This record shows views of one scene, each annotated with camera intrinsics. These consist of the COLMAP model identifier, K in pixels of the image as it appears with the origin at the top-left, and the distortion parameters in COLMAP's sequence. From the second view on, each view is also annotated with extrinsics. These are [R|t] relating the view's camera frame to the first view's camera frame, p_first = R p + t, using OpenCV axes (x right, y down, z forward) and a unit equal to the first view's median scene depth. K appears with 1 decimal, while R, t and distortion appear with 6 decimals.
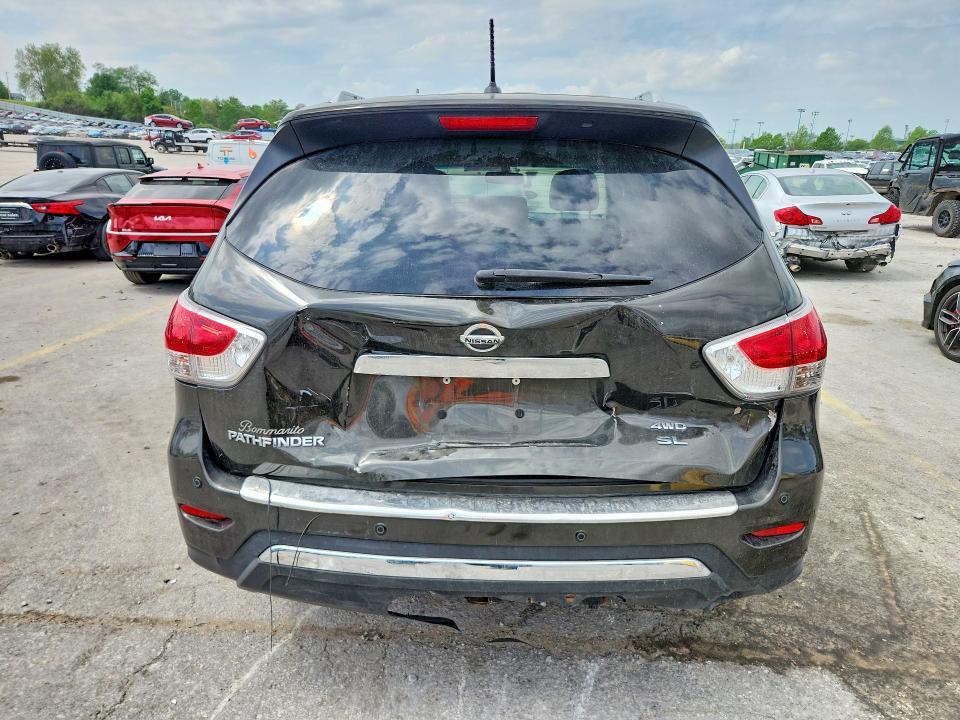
lens RADIAL K [[670.4, 0, 474.3], [0, 670.4, 356.2], [0, 0, 1]] dist [0.040456, -0.020292]
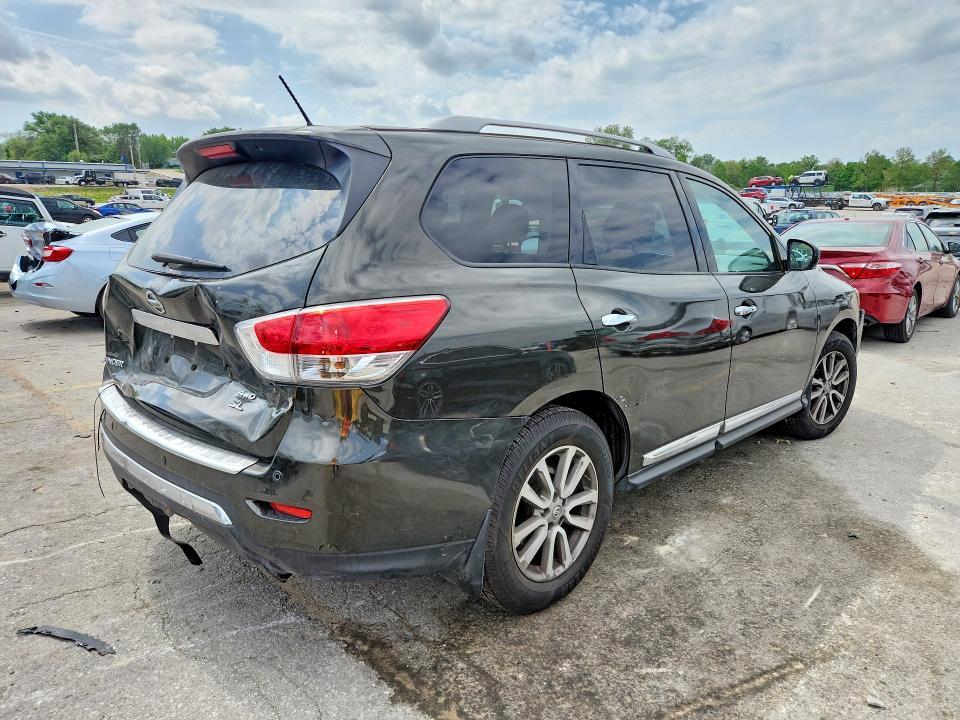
lens RADIAL K [[670.4, 0, 475.8], [0, 670.4, 363.0], [0, 0, 1]] dist [0.040456, -0.020292]
pose [[0.730151, 0.136713, -0.669469, 0.977518], [-0.185937, 0.982559, -0.002142, -0.016007], [0.657501, 0.126043, 0.742836, 0.275033]]
